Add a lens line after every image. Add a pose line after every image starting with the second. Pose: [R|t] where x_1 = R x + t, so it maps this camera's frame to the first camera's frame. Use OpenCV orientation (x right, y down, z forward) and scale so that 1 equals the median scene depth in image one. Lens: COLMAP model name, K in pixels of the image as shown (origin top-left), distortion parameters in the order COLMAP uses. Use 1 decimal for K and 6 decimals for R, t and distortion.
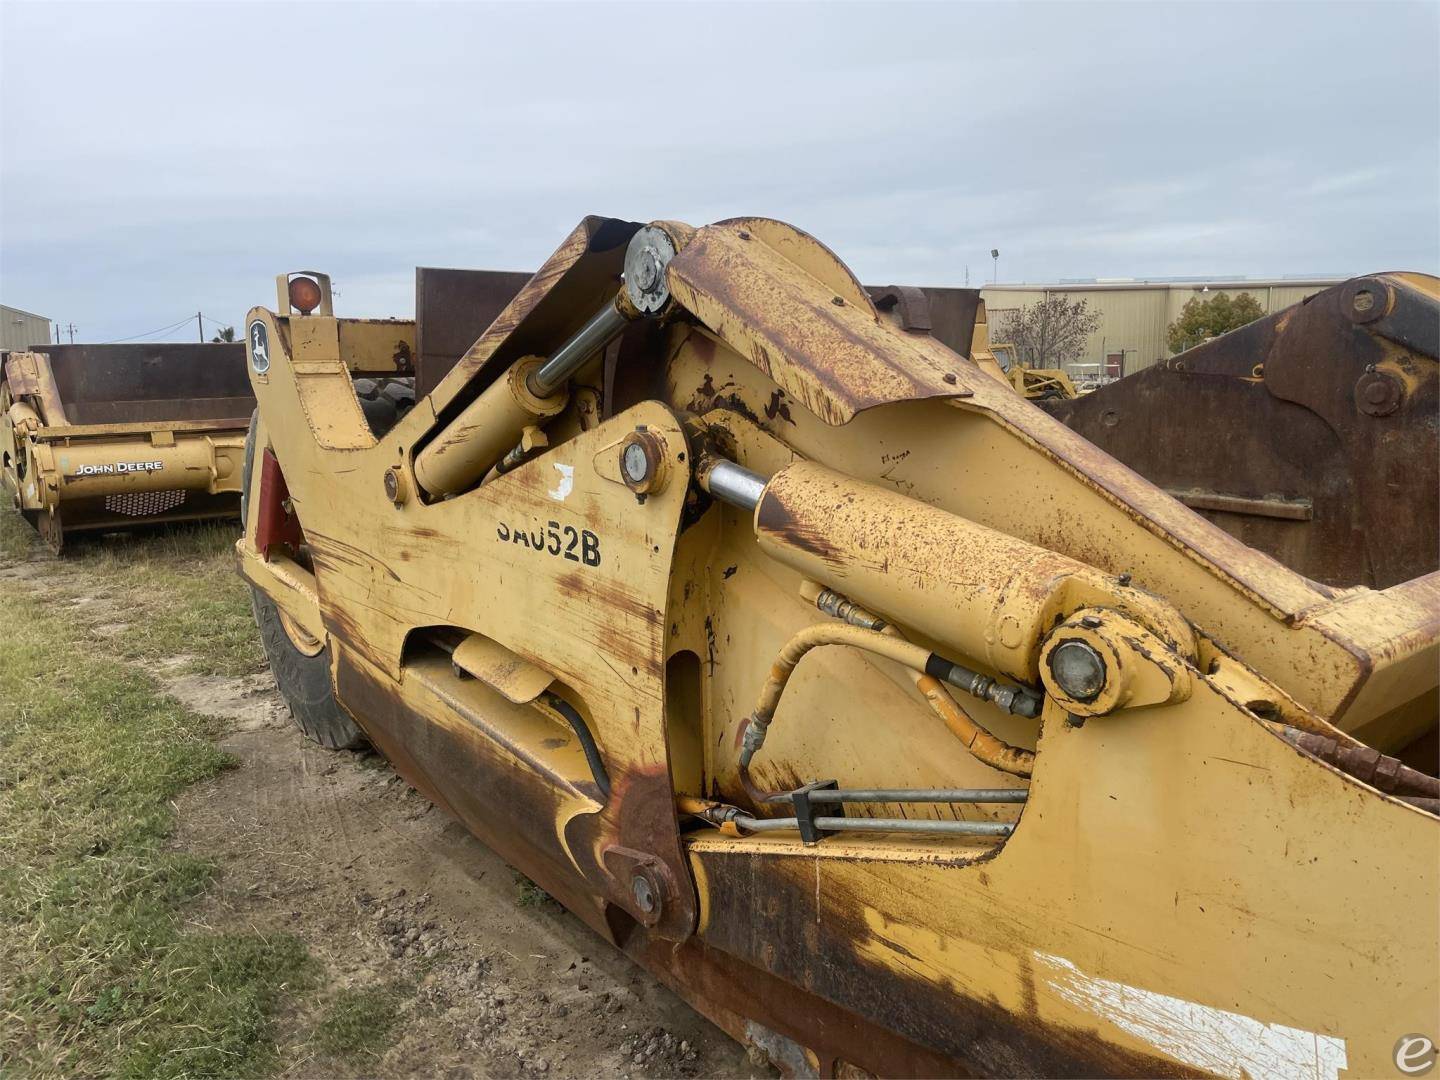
lens RADIAL K [[1150.9, 0, 723.8], [0, 1150.9, 532.3], [0, 0, 1]] dist [0.046906, -0.048060]
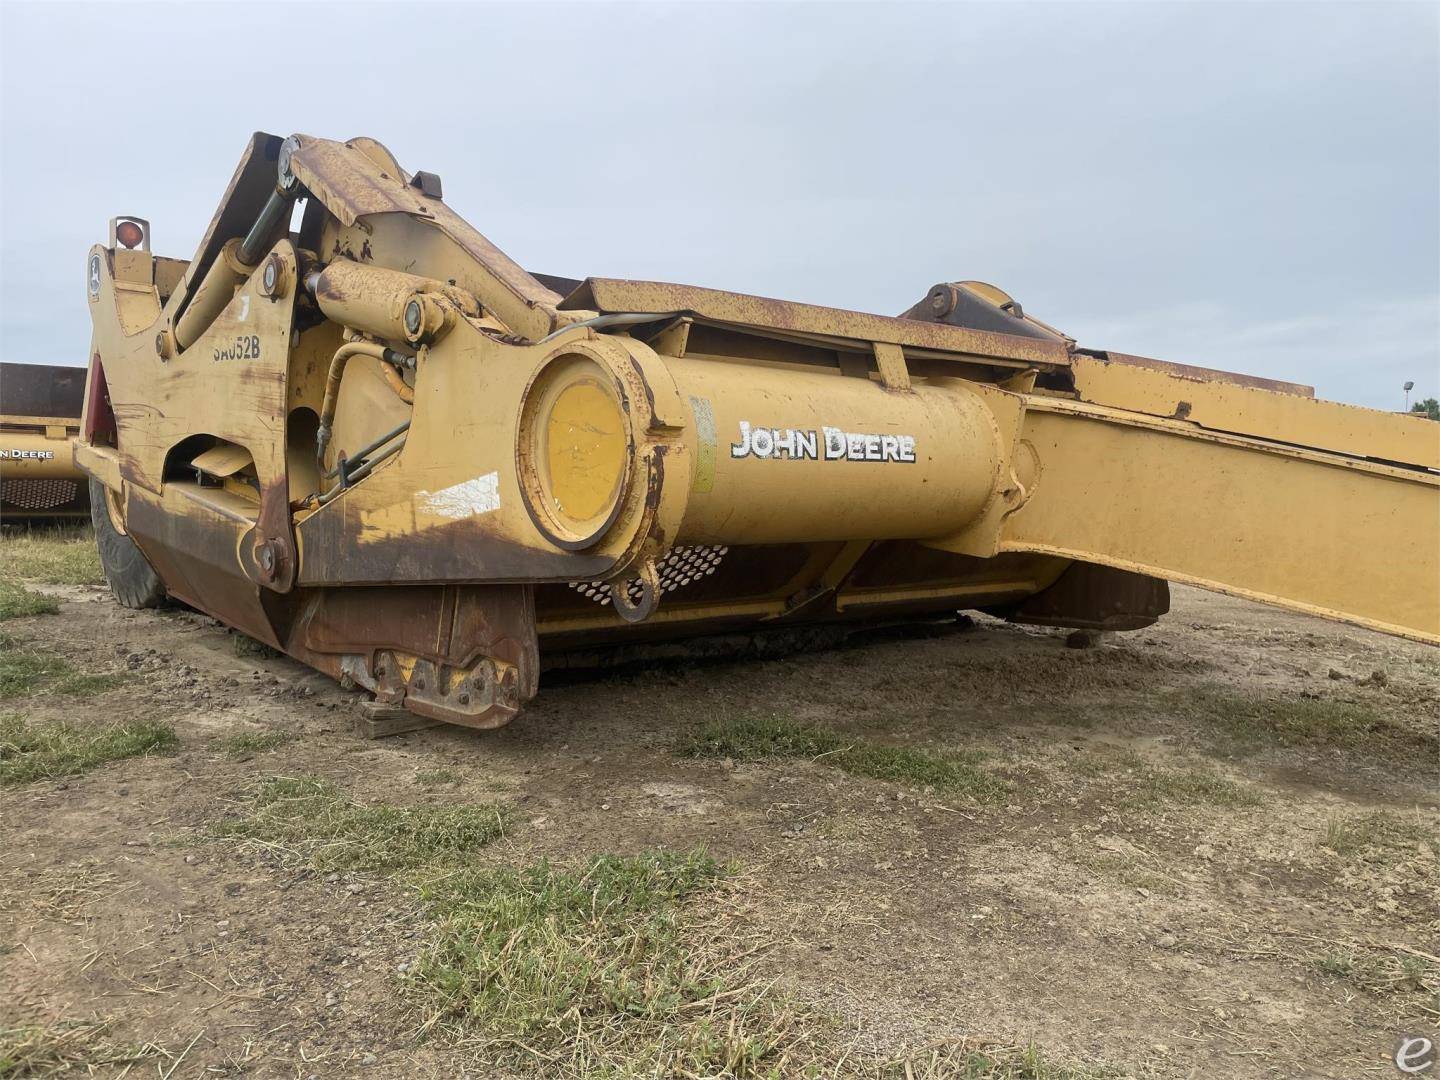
lens RADIAL K [[1150.9, 0, 725.1], [0, 1150.9, 541.1], [0, 0, 1]] dist [0.046906, -0.048060]
pose [[0.997888, 0.046185, 0.045681, 0.461947], [-0.041907, 0.995012, -0.090528, 0.394850], [-0.049634, 0.088422, 0.994846, -0.568348]]
